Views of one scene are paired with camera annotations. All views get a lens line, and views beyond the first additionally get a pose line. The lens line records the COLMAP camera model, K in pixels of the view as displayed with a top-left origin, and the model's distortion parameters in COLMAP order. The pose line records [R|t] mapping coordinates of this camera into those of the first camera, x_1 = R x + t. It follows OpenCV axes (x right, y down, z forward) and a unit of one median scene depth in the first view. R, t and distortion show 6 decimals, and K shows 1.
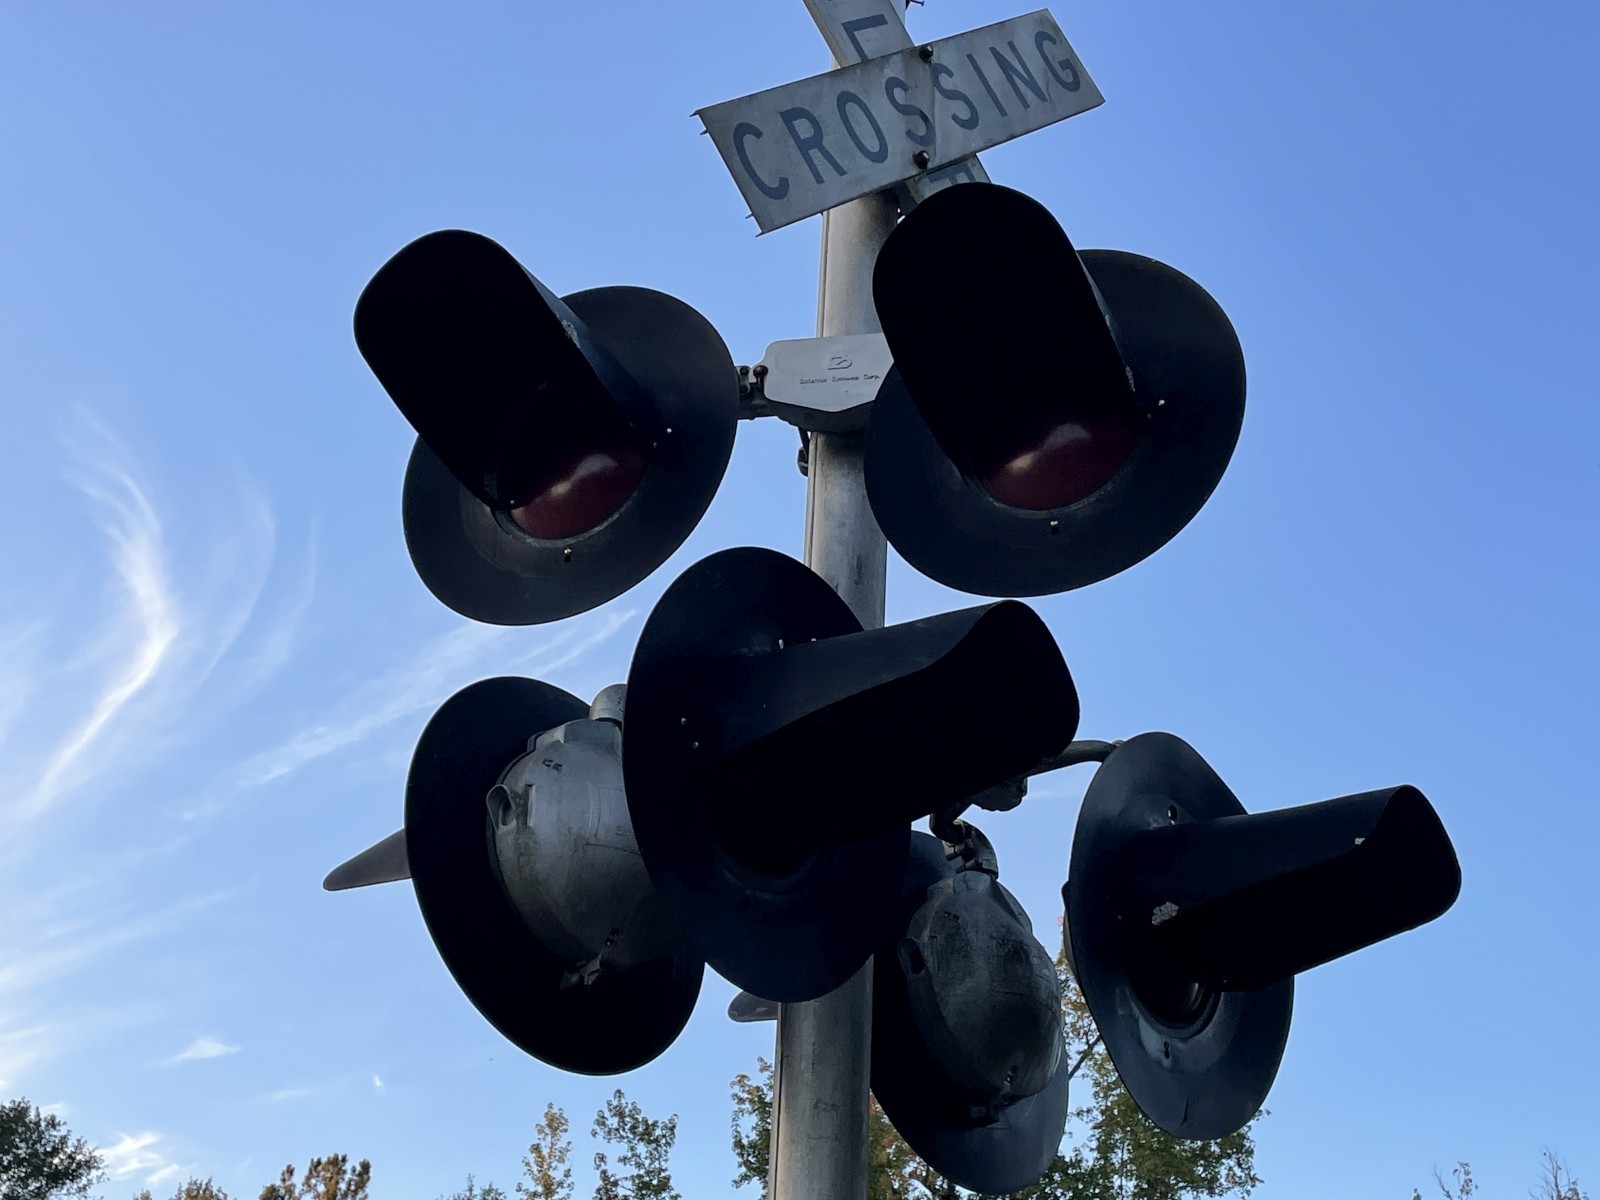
lens RADIAL K [[2198.1, 0, 799.6], [0, 2198.1, 556.2], [0, 0, 1]] dist [0.013635, -0.043193]
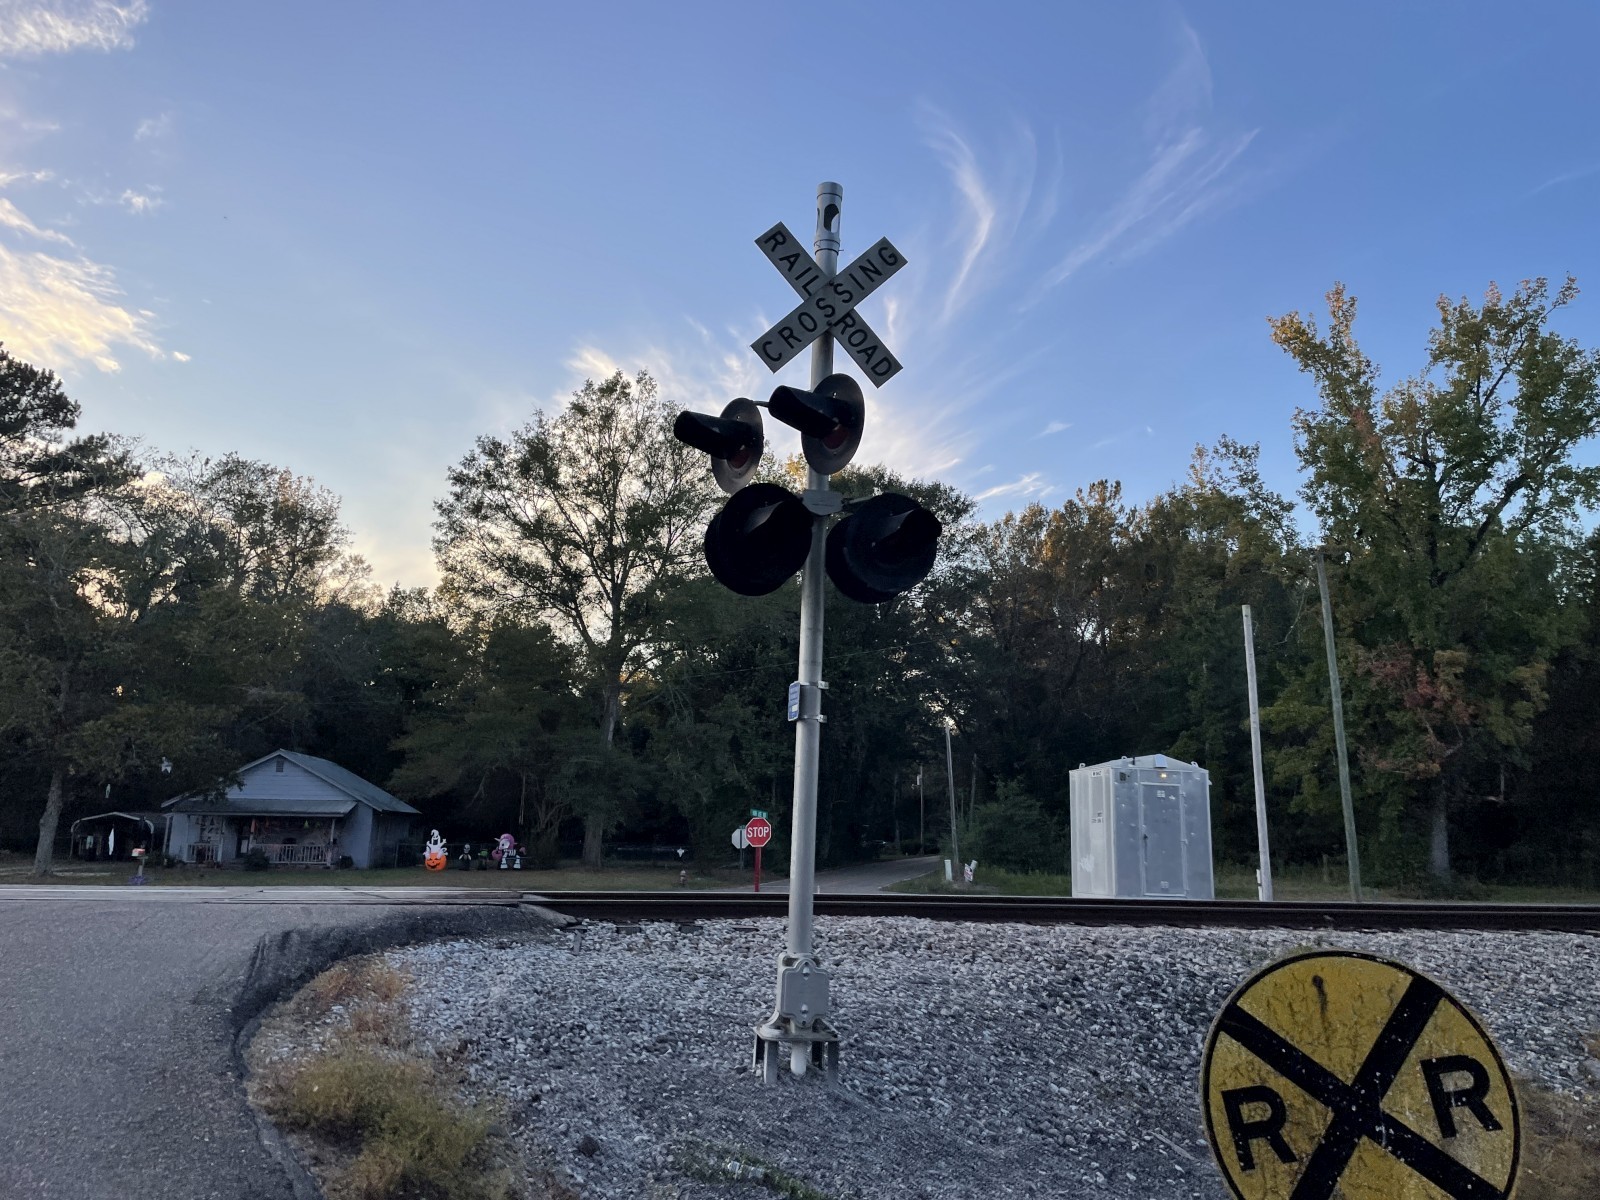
lens RADIAL K [[1208.5, 0, 800.0], [0, 1208.5, 600.0], [0, 0, 1]] dist [0.108349, -0.117195]
pose [[0.872342, -0.085839, -0.481302, 0.072488], [0.255805, 0.919093, 0.299719, -0.028751], [0.416634, -0.384577, 0.823721, -0.065490]]
